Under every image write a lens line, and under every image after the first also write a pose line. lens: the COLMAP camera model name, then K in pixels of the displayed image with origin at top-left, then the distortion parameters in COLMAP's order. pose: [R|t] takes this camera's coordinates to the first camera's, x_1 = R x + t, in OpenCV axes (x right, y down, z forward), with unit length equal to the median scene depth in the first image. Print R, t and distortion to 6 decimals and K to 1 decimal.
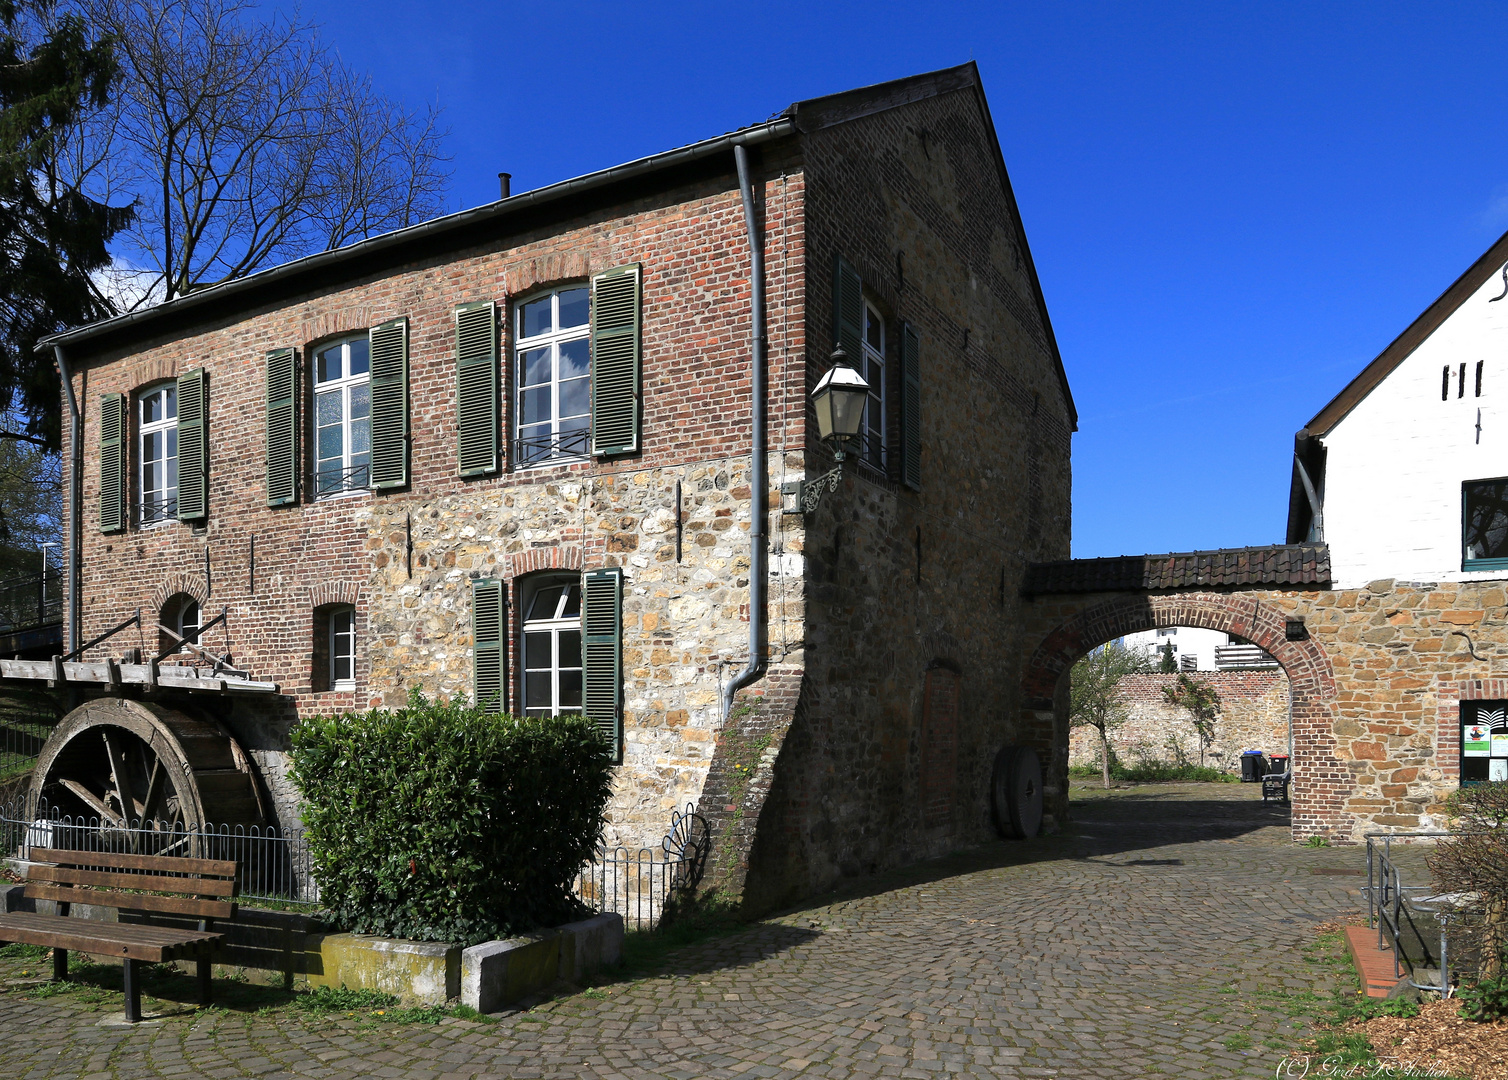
lens RADIAL K [[1094.0, 0, 753.1], [0, 1094.0, 732.4], [0, 0, 1]] dist [-0.003966, -0.002867]
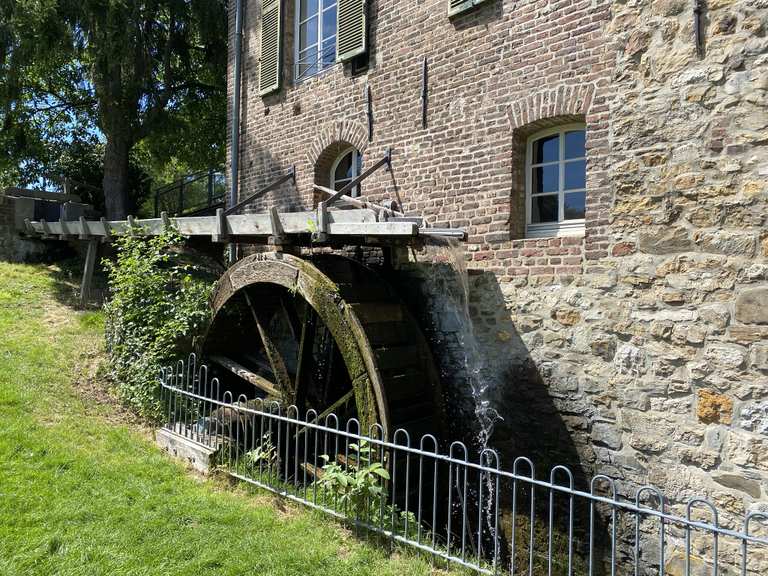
lens RADIAL K [[582.8, 0, 384.4], [0, 582.8, 282.3], [0, 0, 1]] dist [0.050028, -0.067324]
pose [[0.957575, 0.010281, -0.288001, -0.380531], [-0.016396, 0.999688, -0.018826, 0.003131], [0.287718, 0.022749, 0.957445, 0.595980]]
